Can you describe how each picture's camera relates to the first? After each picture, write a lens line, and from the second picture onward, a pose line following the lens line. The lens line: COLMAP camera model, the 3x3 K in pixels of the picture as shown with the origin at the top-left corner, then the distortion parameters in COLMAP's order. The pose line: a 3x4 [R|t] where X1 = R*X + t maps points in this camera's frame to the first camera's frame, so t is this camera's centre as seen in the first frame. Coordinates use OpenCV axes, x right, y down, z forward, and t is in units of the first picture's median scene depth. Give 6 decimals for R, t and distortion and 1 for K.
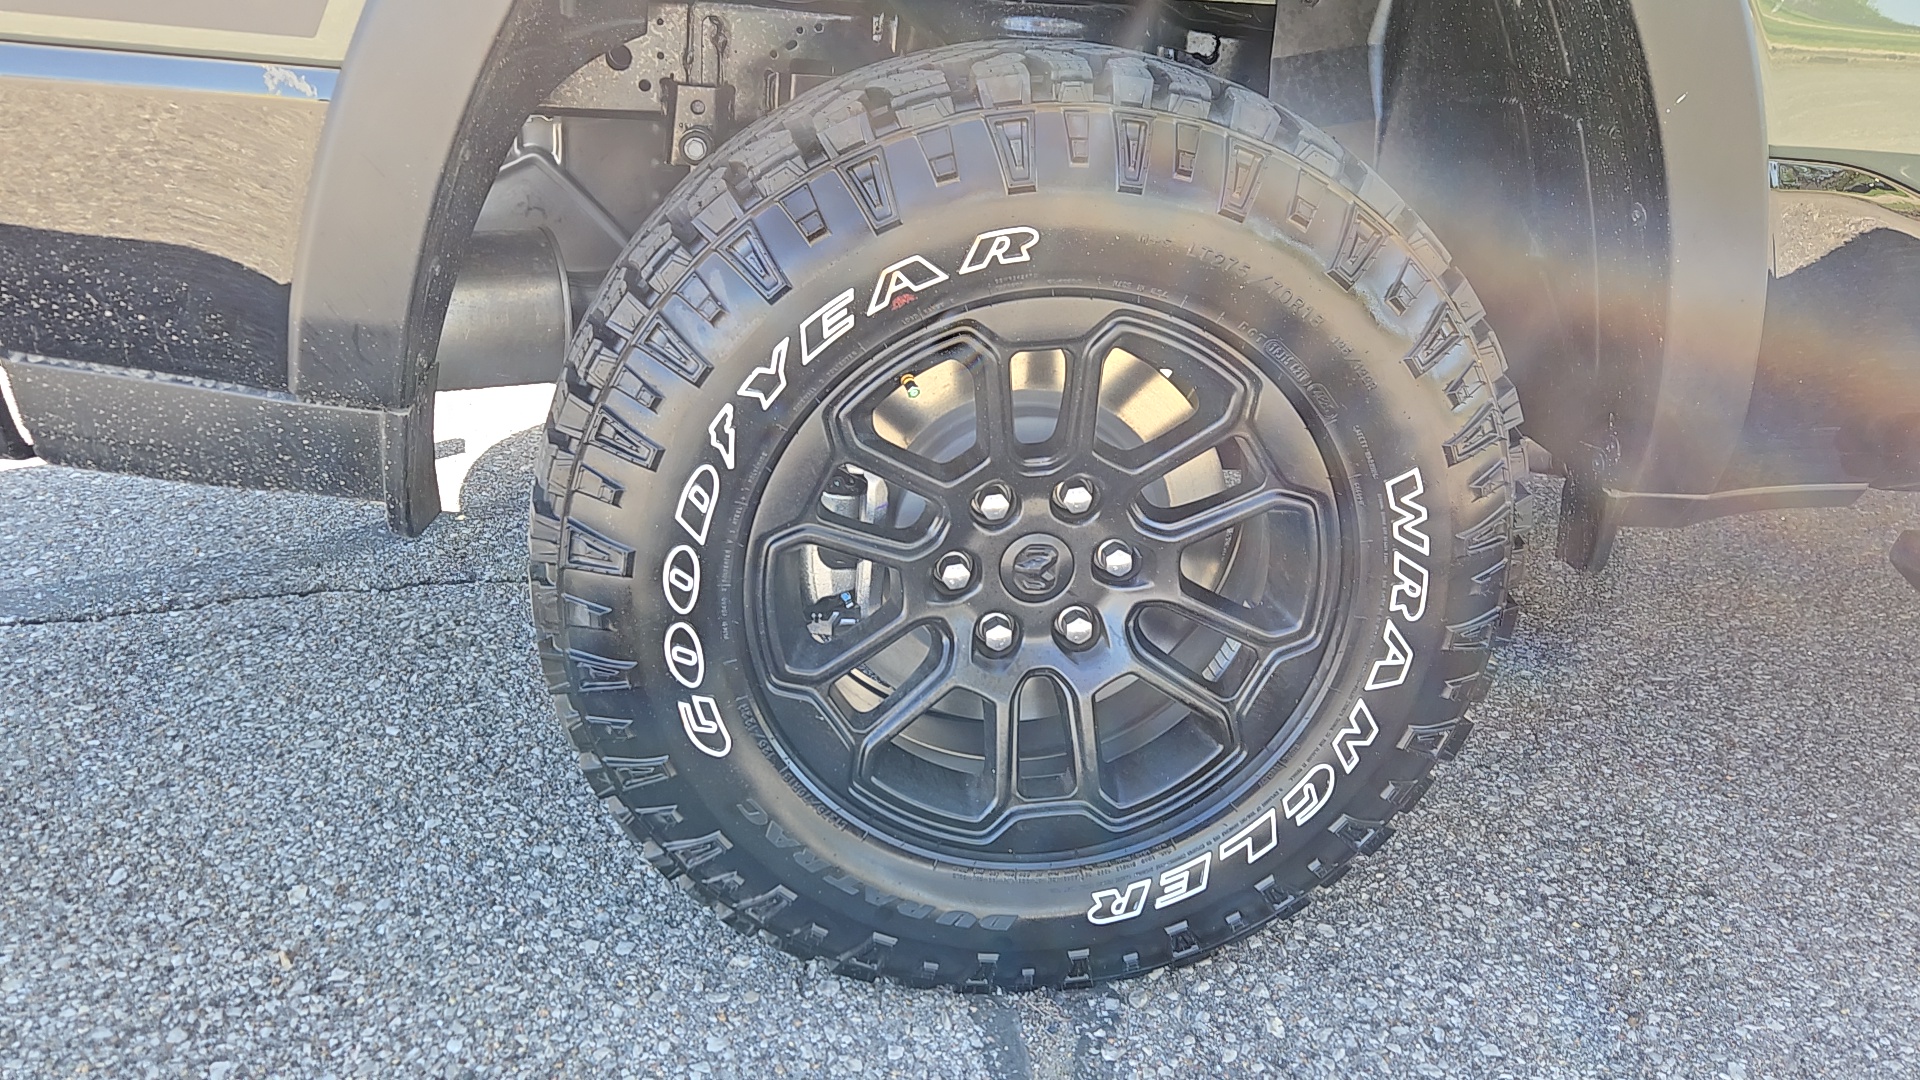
lens RADIAL K [[1604.0, 0, 965.1], [0, 1604.0, 554.9], [0, 0, 1]] dist [0.010775, -0.009695]
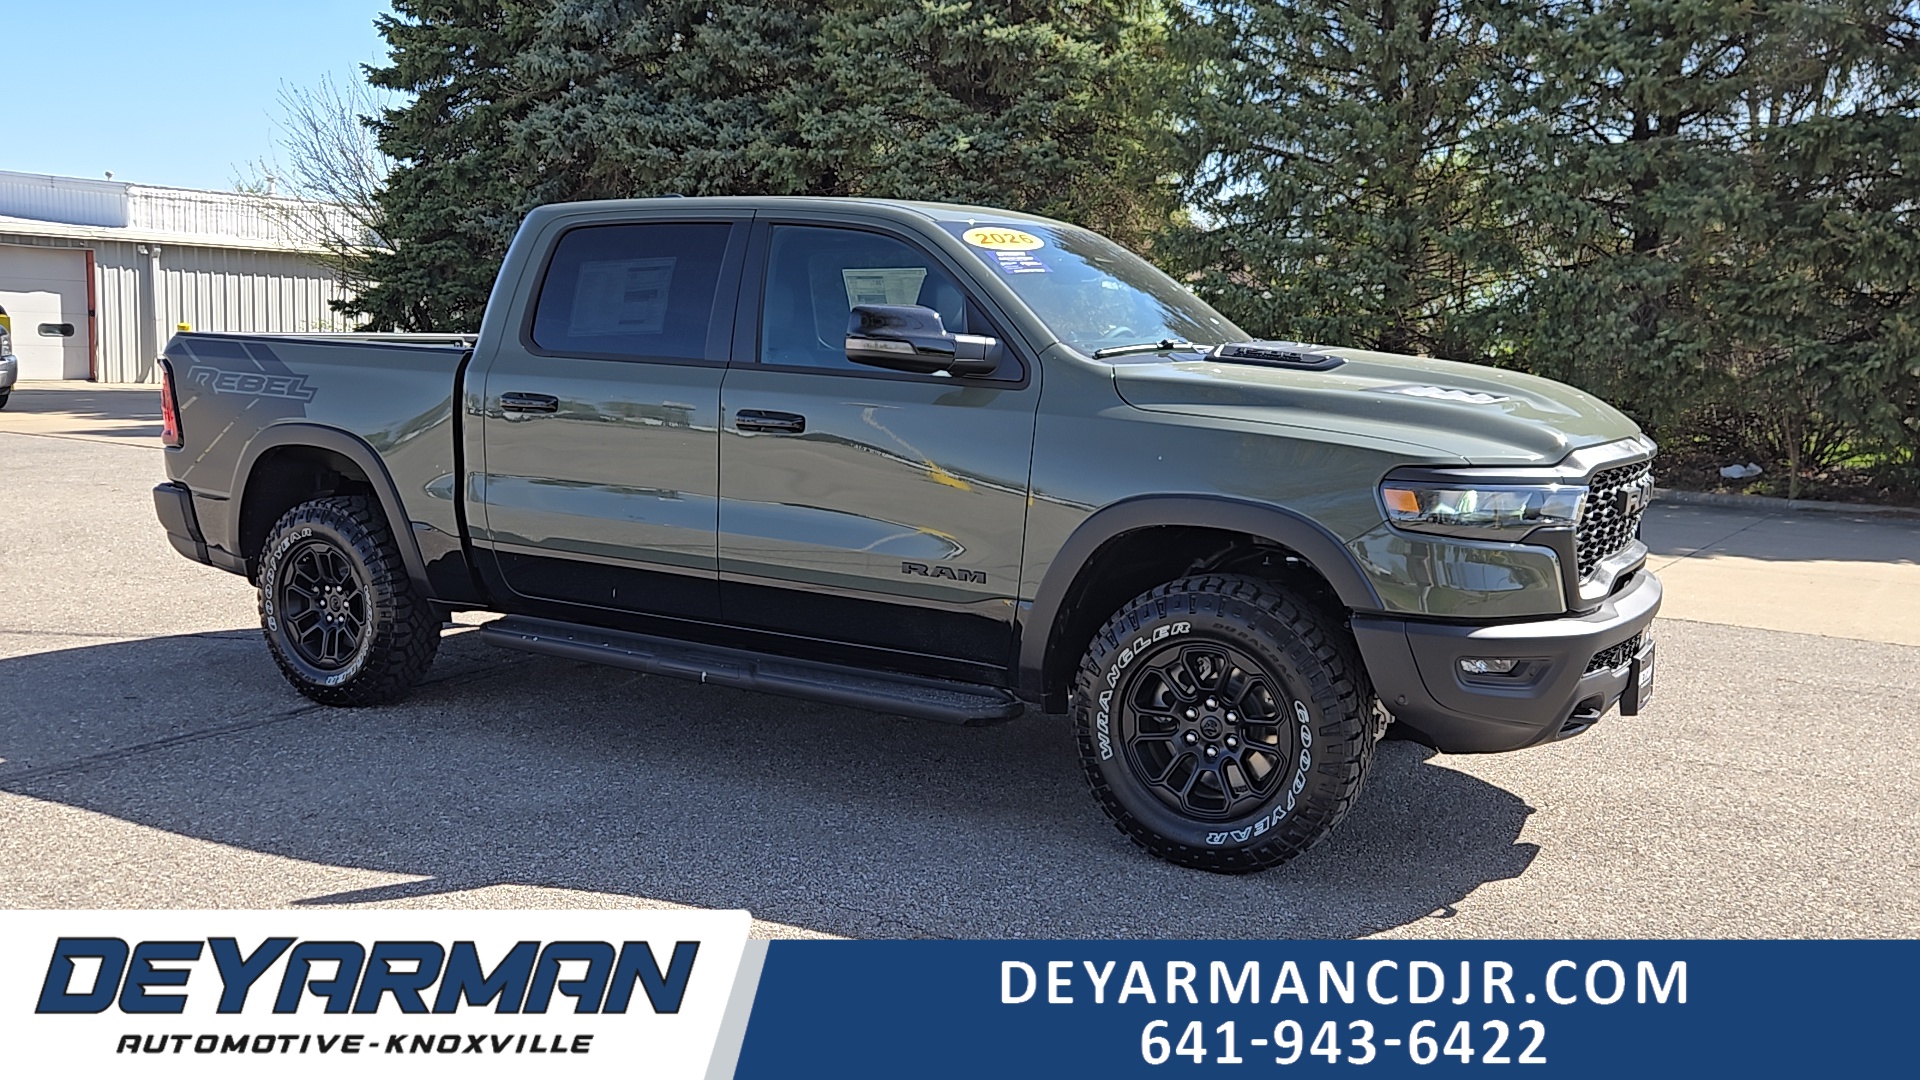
lens RADIAL K [[1604.0, 0, 953.8], [0, 1604.0, 529.5], [0, 0, 1]] dist [0.010775, -0.009695]
pose [[0.796317, 0.033051, -0.603976, 4.586850], [-0.198513, 0.957482, -0.209334, 0.449199], [0.571378, 0.286594, 0.769020, -1.731540]]
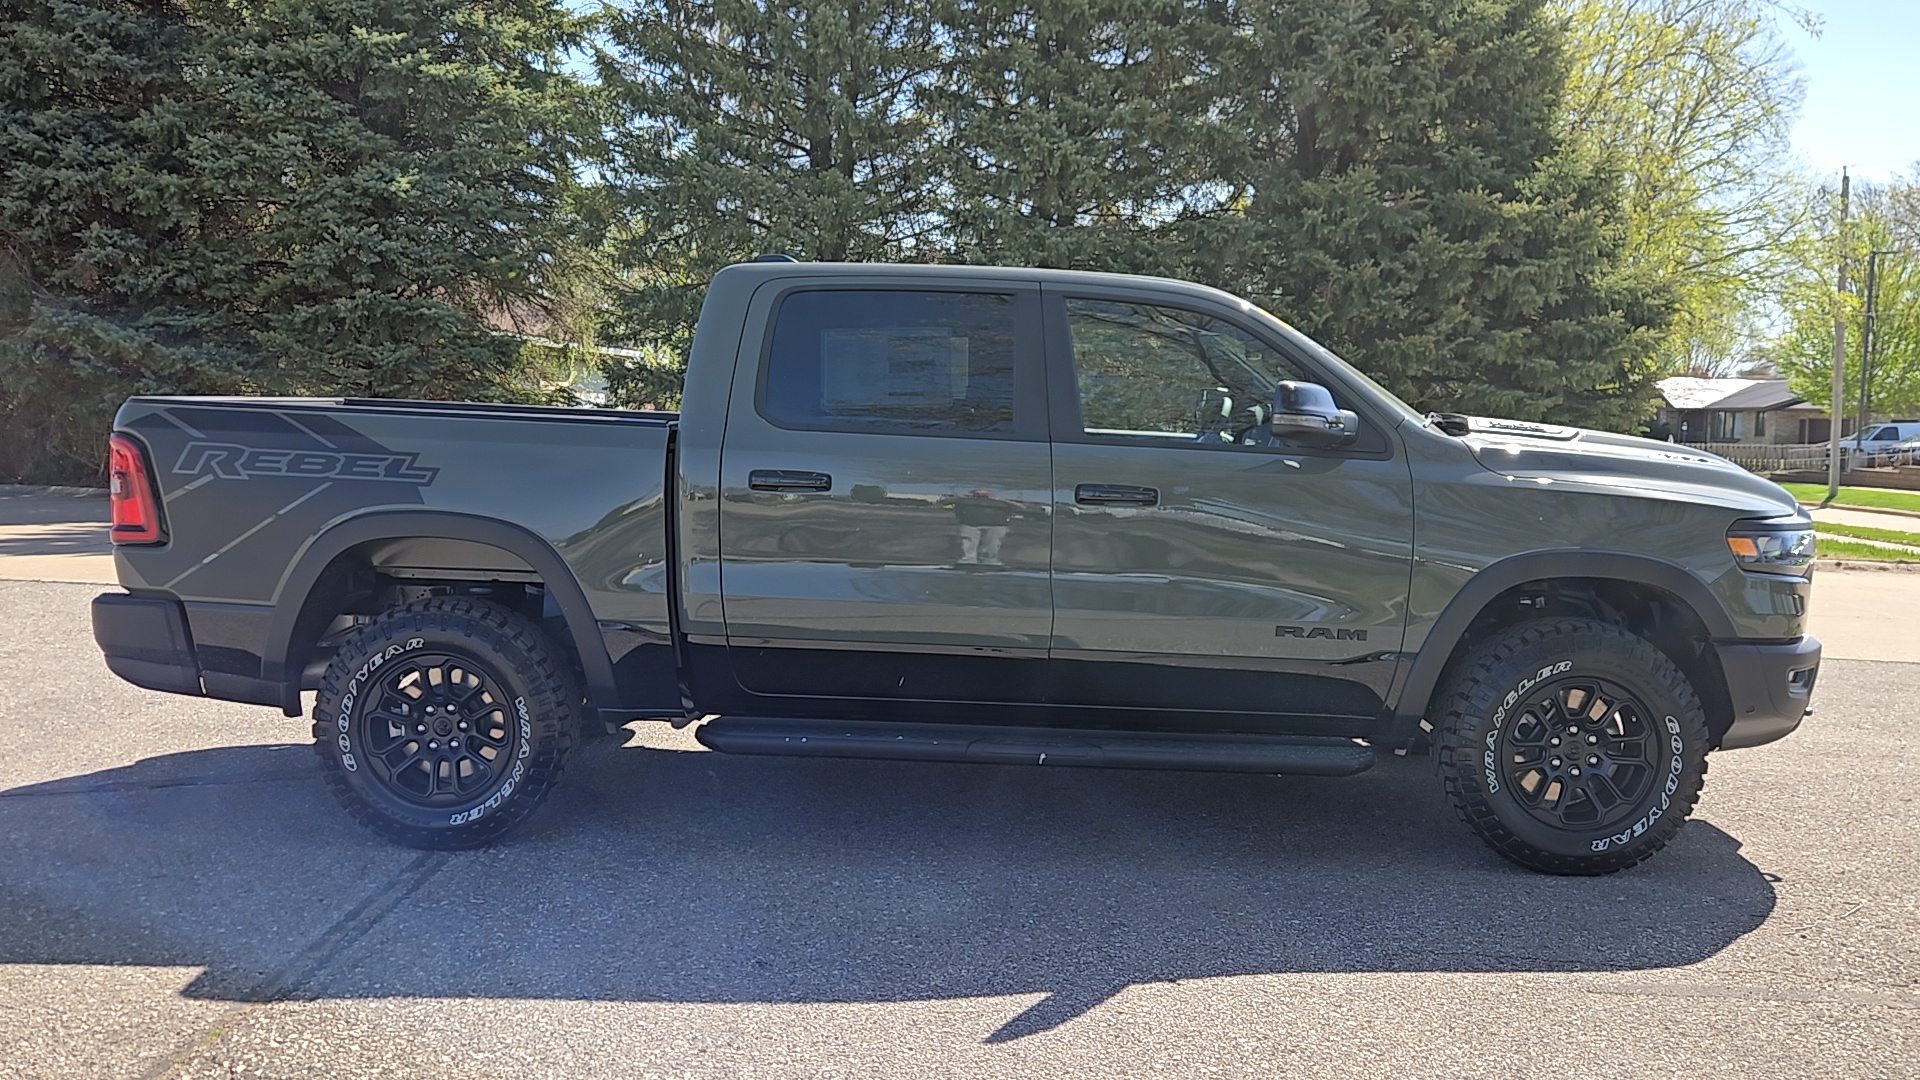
lens RADIAL K [[1604.0, 0, 946.8], [0, 1604.0, 532.4], [0, 0, 1]] dist [0.010775, -0.009695]
pose [[0.990267, -0.020698, -0.137631, 1.915310], [-0.021055, 0.955221, -0.295143, 0.723954], [0.137577, 0.295168, 0.945488, -2.810417]]
